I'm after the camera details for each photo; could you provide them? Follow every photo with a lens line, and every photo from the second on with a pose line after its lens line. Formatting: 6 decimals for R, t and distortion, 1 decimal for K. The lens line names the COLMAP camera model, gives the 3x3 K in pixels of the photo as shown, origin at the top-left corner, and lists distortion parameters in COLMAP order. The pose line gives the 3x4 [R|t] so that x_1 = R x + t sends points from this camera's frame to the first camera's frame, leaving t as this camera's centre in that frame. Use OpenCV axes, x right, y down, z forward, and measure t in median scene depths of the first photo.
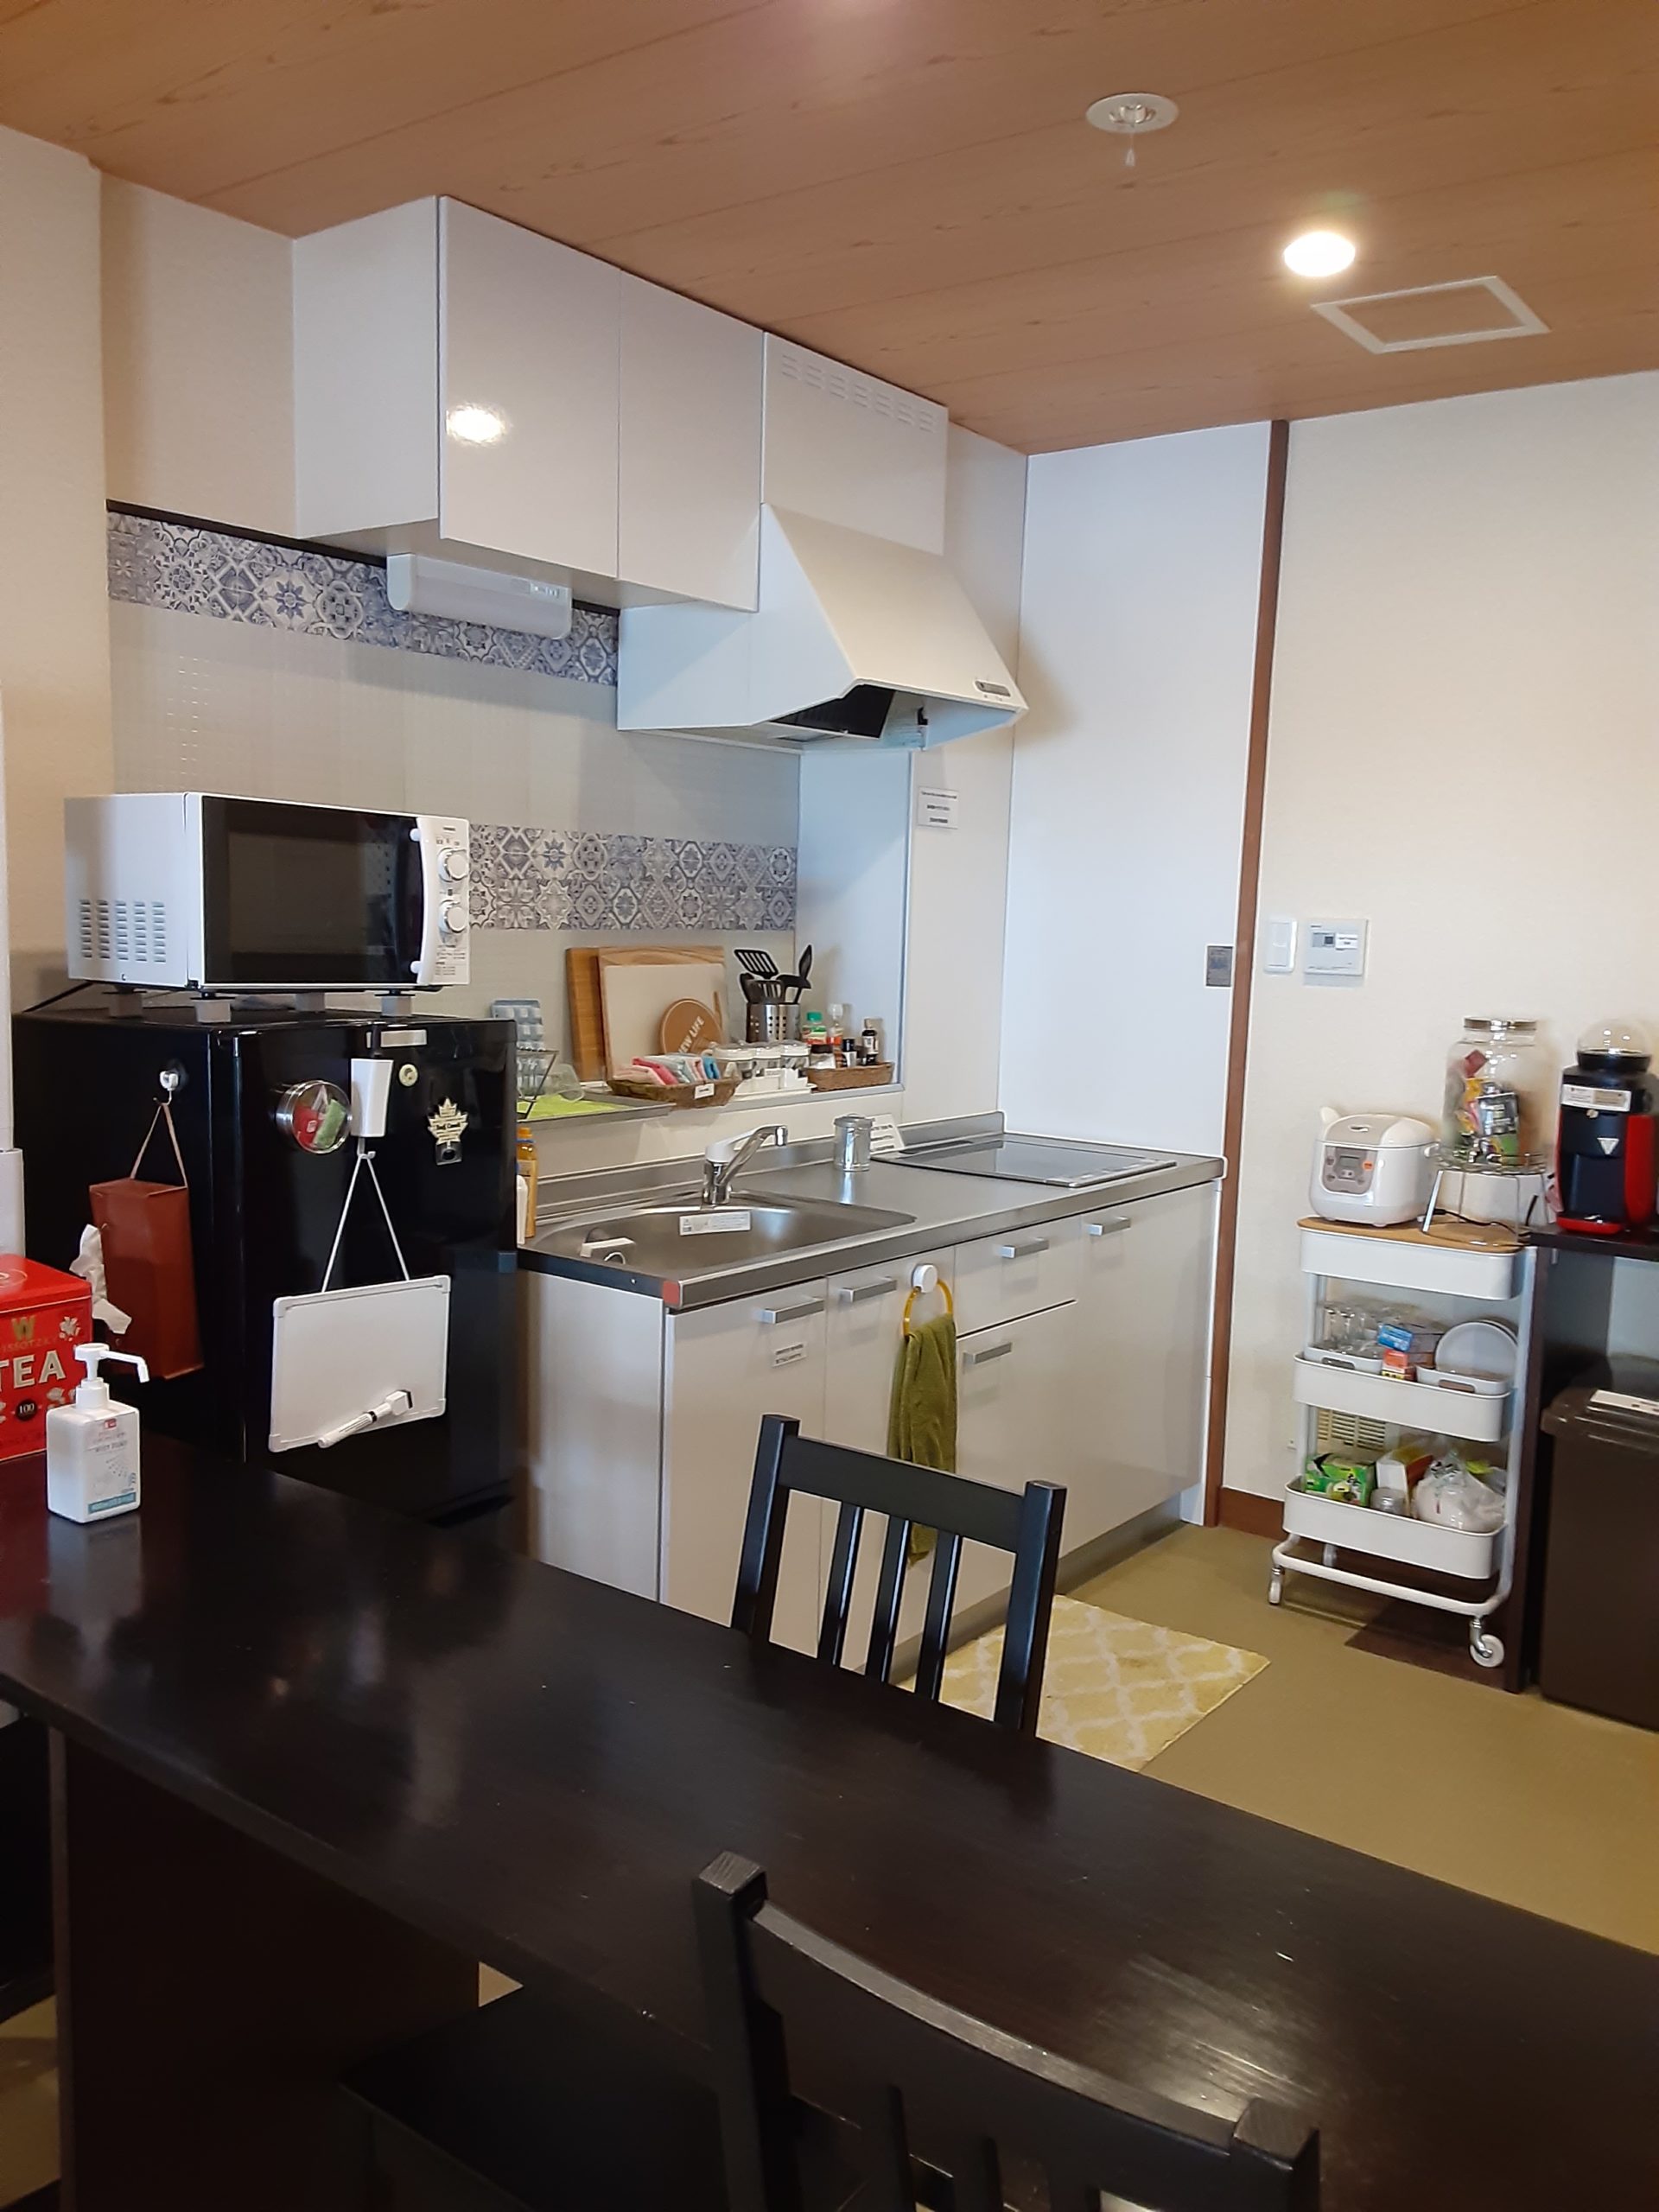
lens RADIAL K [[1755.4, 0, 829.5], [0, 1755.4, 1106.0], [0, 0, 1]] dist [0.134034, -0.231221]
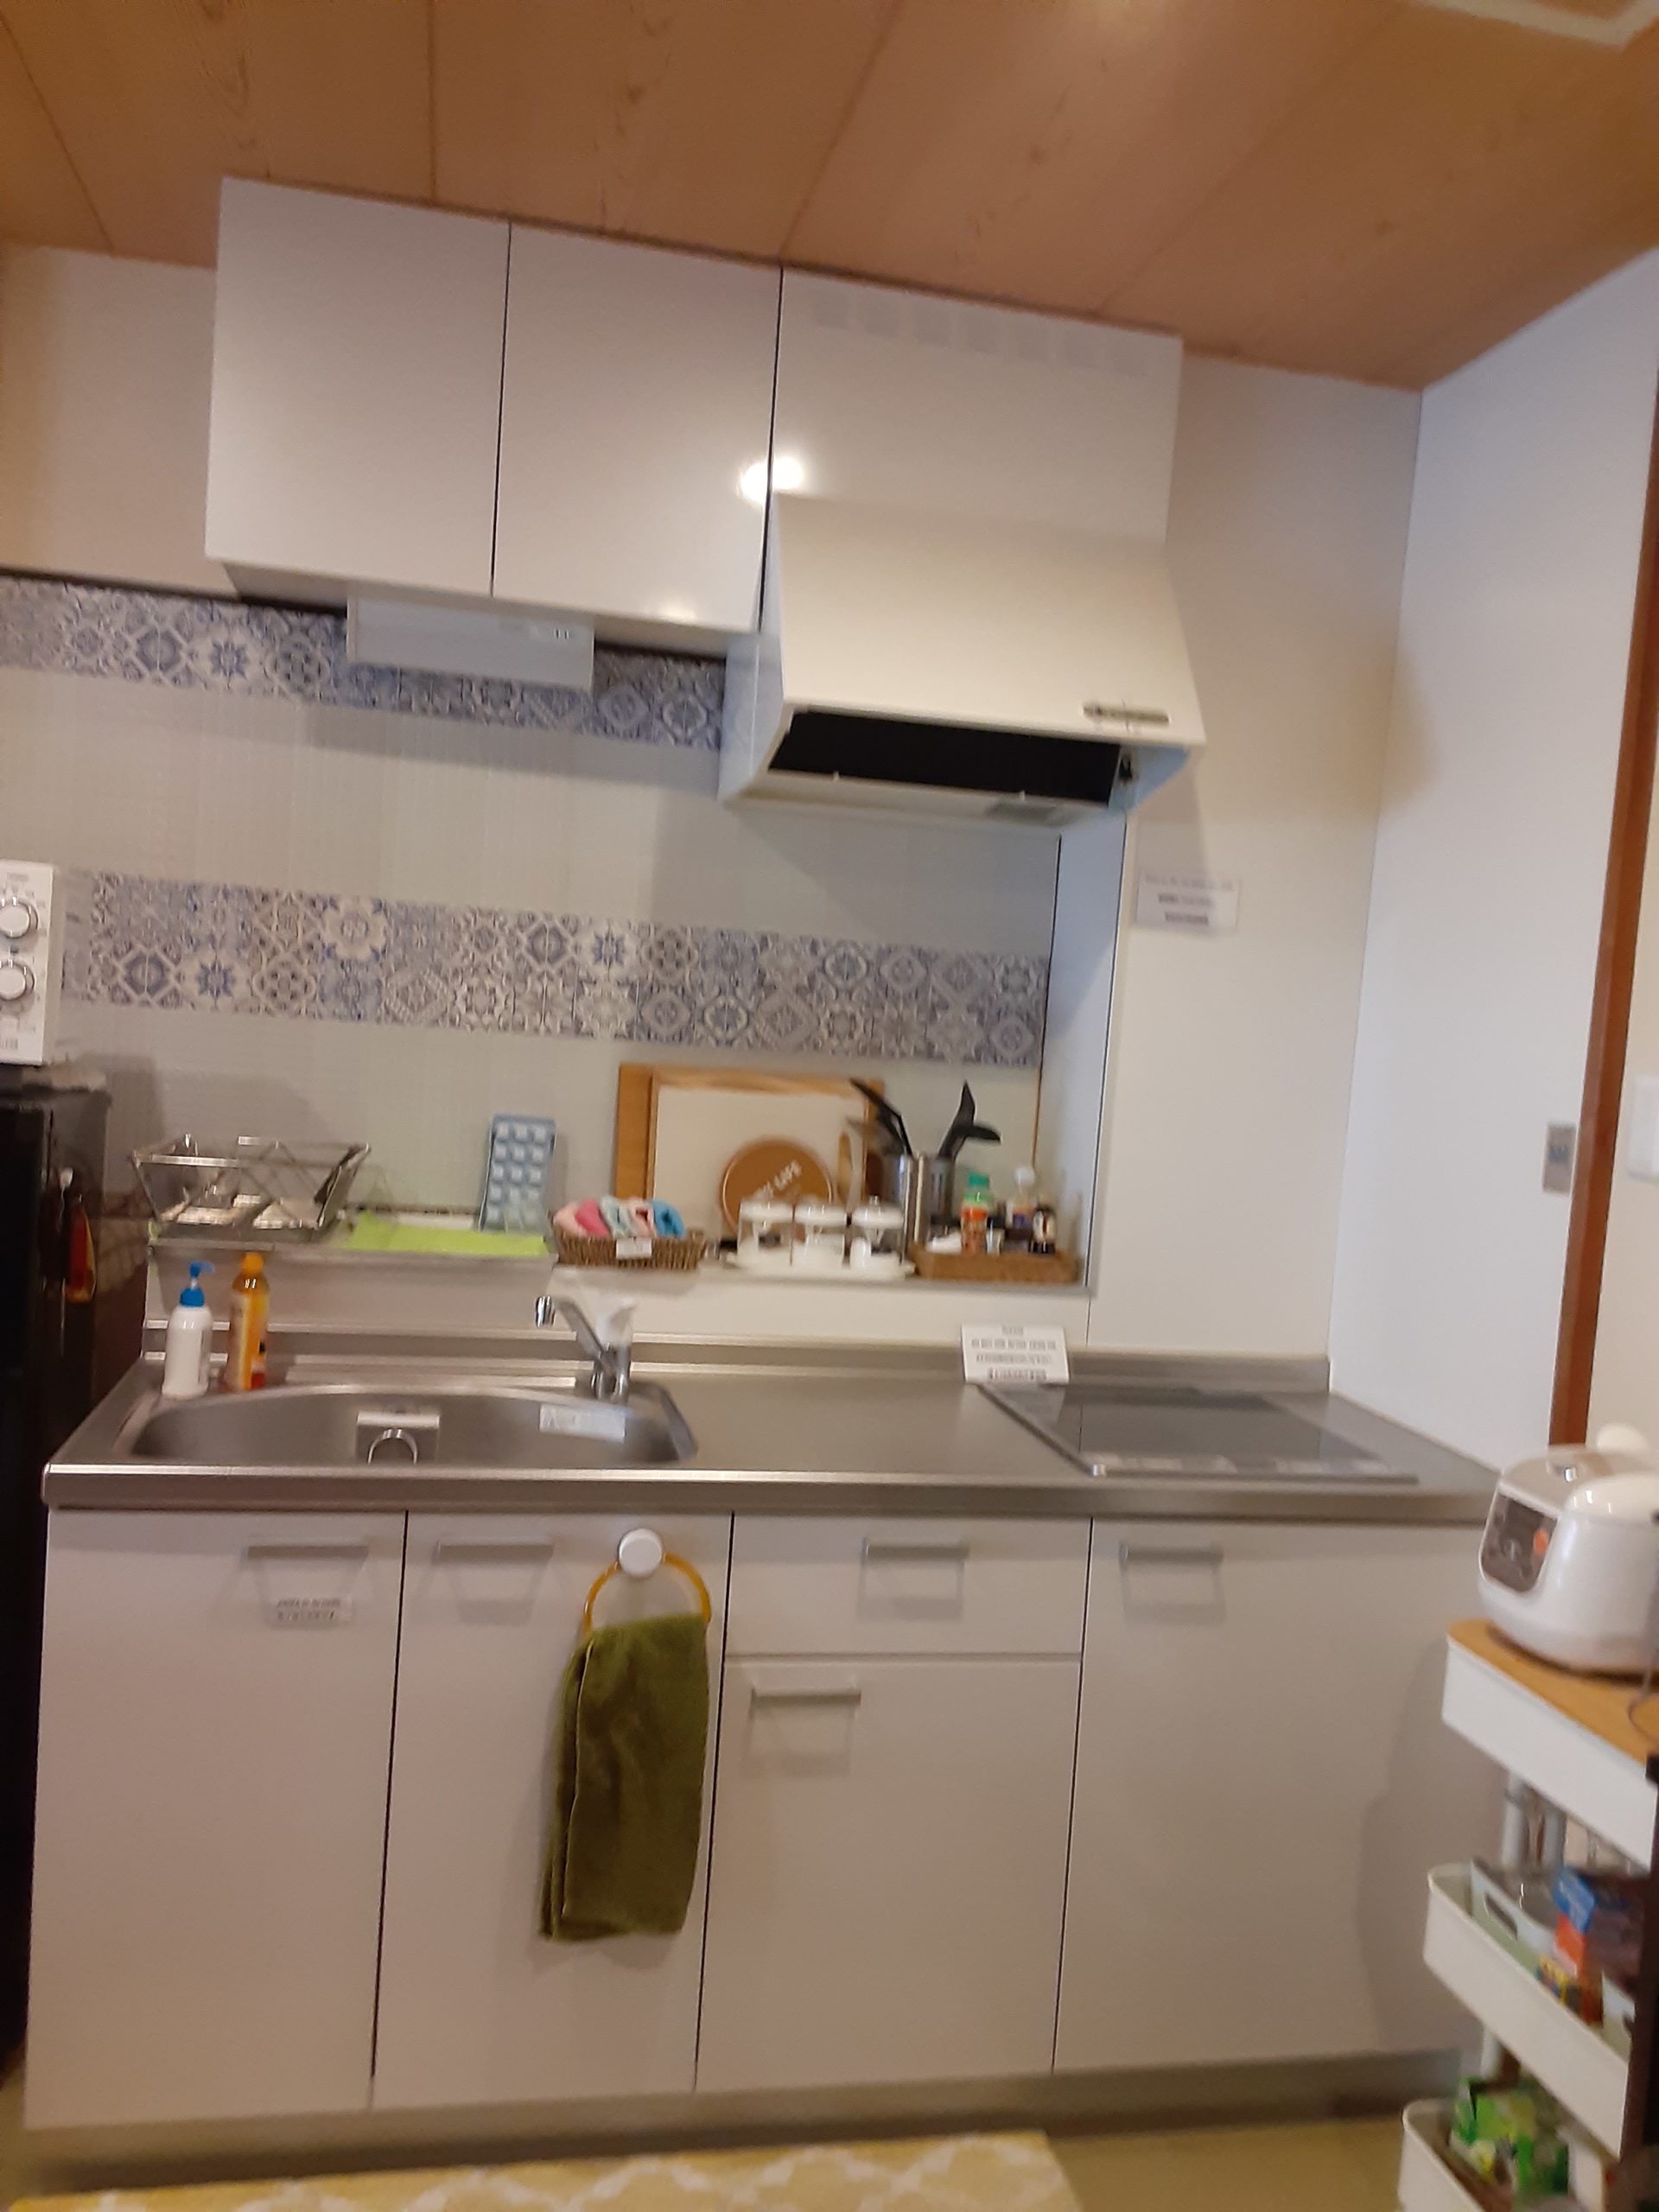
lens RADIAL K [[1755.4, 0, 829.5], [0, 1755.4, 1106.0], [0, 0, 1]] dist [0.134034, -0.231221]
pose [[0.764934, 0.063079, -0.641012, 0.471657], [-0.127535, 0.990323, -0.054738, -0.038177], [0.631356, 0.123622, 0.765576, 0.450294]]
